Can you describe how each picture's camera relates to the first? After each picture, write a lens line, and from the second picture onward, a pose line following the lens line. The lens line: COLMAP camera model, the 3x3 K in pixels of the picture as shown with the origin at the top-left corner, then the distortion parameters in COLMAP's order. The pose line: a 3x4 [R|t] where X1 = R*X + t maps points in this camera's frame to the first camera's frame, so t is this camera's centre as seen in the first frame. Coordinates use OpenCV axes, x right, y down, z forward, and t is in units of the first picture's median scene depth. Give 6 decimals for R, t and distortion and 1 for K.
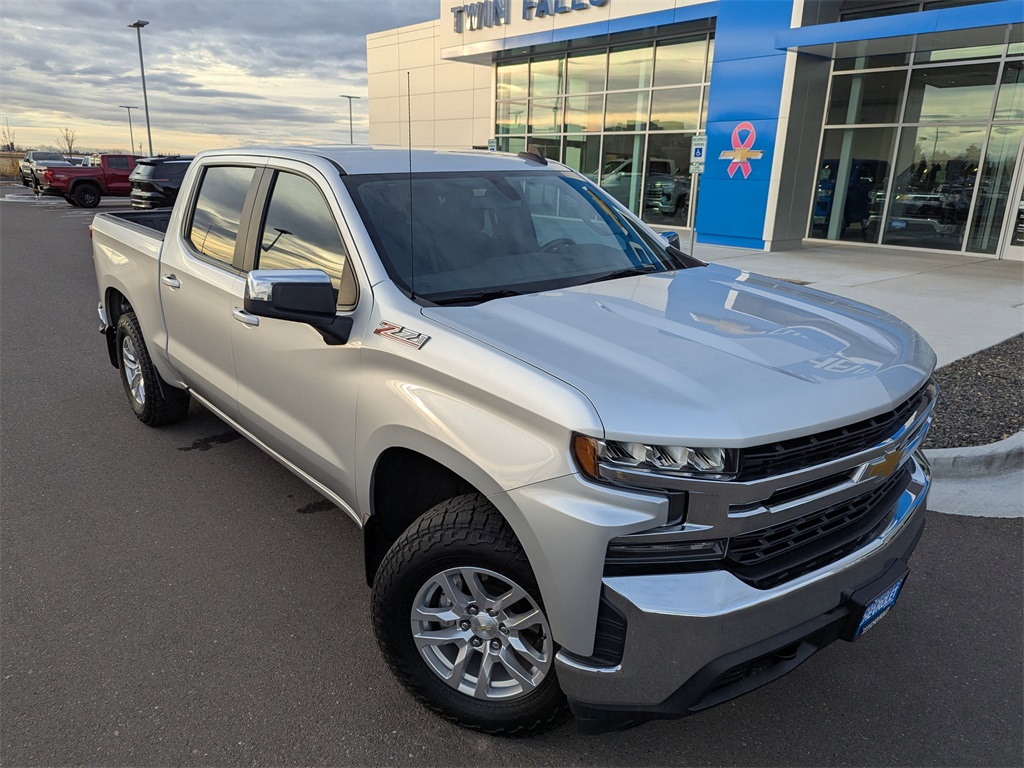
lens RADIAL K [[738.6, 0, 503.6], [0, 738.6, 381.7], [0, 0, 1]] dist [0.055143, -0.040382]
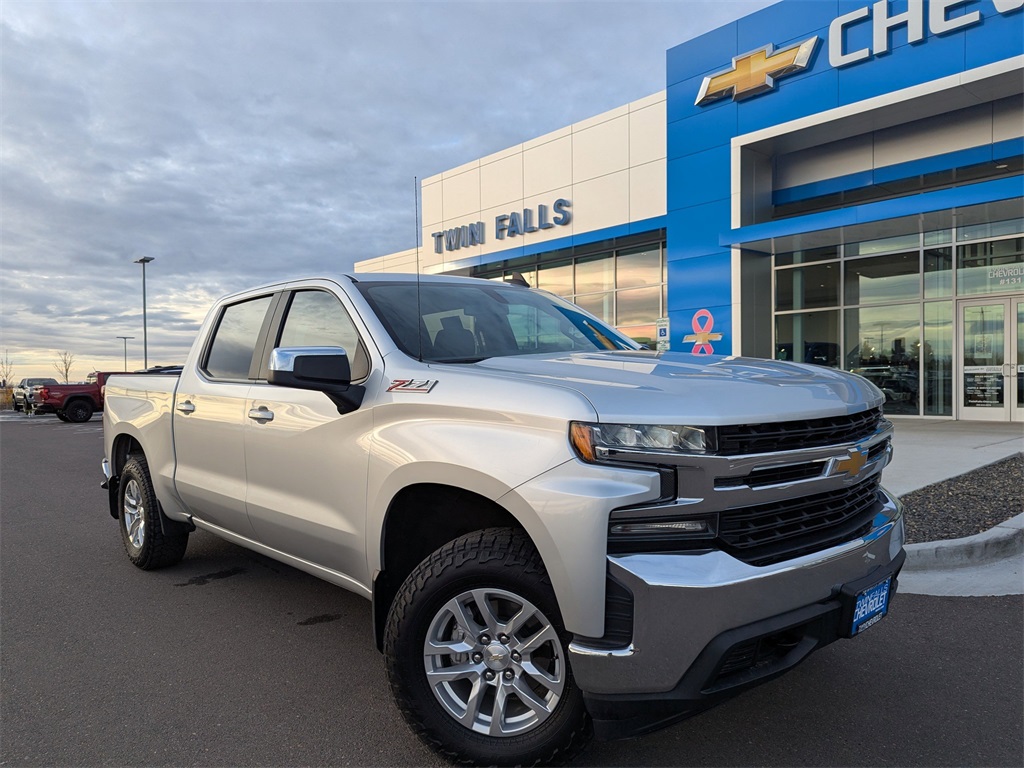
lens RADIAL K [[738.6, 0, 506.6], [0, 738.6, 386.9], [0, 0, 1]] dist [0.055143, -0.040382]
pose [[0.998639, -0.040486, 0.032885, -0.017106], [0.047915, 0.961183, -0.271718, 0.139726], [-0.020607, 0.272924, 0.961815, -0.045872]]
